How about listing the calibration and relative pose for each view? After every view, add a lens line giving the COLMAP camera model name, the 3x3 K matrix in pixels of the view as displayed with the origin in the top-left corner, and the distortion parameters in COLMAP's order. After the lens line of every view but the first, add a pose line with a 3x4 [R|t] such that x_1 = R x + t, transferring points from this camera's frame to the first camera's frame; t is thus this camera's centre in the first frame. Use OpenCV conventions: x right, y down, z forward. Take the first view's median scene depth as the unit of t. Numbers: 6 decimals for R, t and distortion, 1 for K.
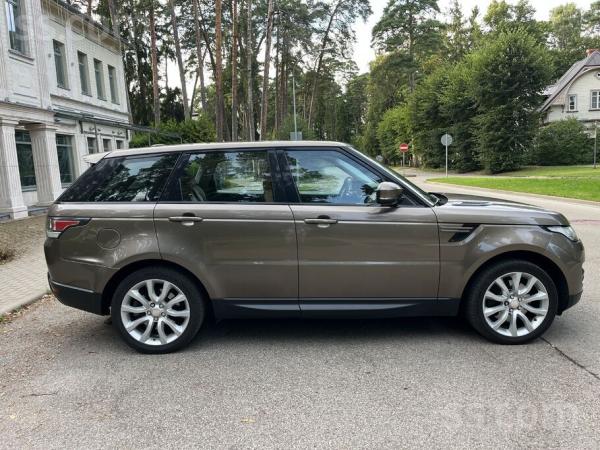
lens RADIAL K [[457.1, 0, 305.7], [0, 457.1, 223.5], [0, 0, 1]] dist [0.071529, -0.094750]
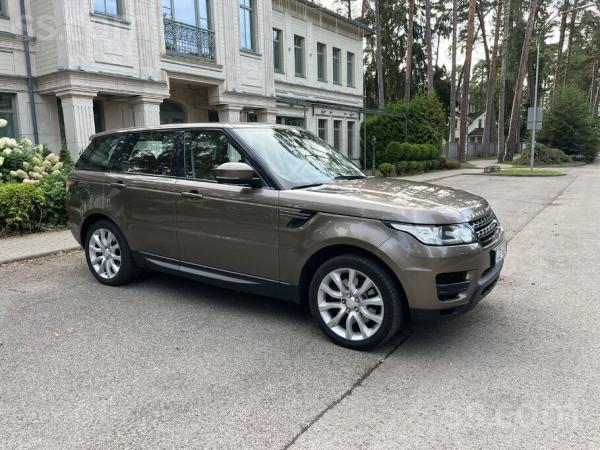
lens RADIAL K [[457.1, 0, 305.7], [0, 457.1, 223.5], [0, 0, 1]] dist [0.071529, -0.094750]
pose [[0.826782, 0.111116, -0.551438, 0.107537], [-0.086894, 0.993758, 0.069963, -0.004673], [0.555770, -0.009928, 0.831277, 0.025997]]
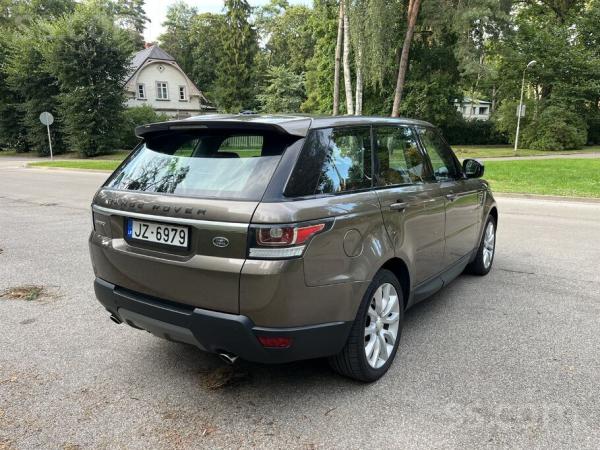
lens RADIAL K [[457.1, 0, 305.7], [0, 457.1, 223.5], [0, 0, 1]] dist [0.071529, -0.094750]
pose [[0.583114, -0.122551, 0.803094, -0.125682], [0.095099, 0.992057, 0.082337, -0.007641], [-0.806805, 0.028362, 0.590137, 0.076781]]
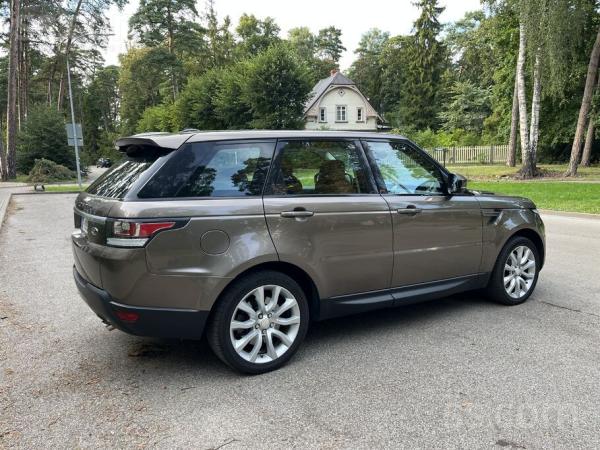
lens RADIAL K [[457.1, 0, 305.7], [0, 457.1, 223.5], [0, 0, 1]] dist [0.071529, -0.094750]
pose [[0.859334, -0.051150, 0.508851, -0.084363], [0.052571, 0.998550, 0.011594, -0.000121], [-0.508706, 0.016788, 0.860777, 0.026948]]
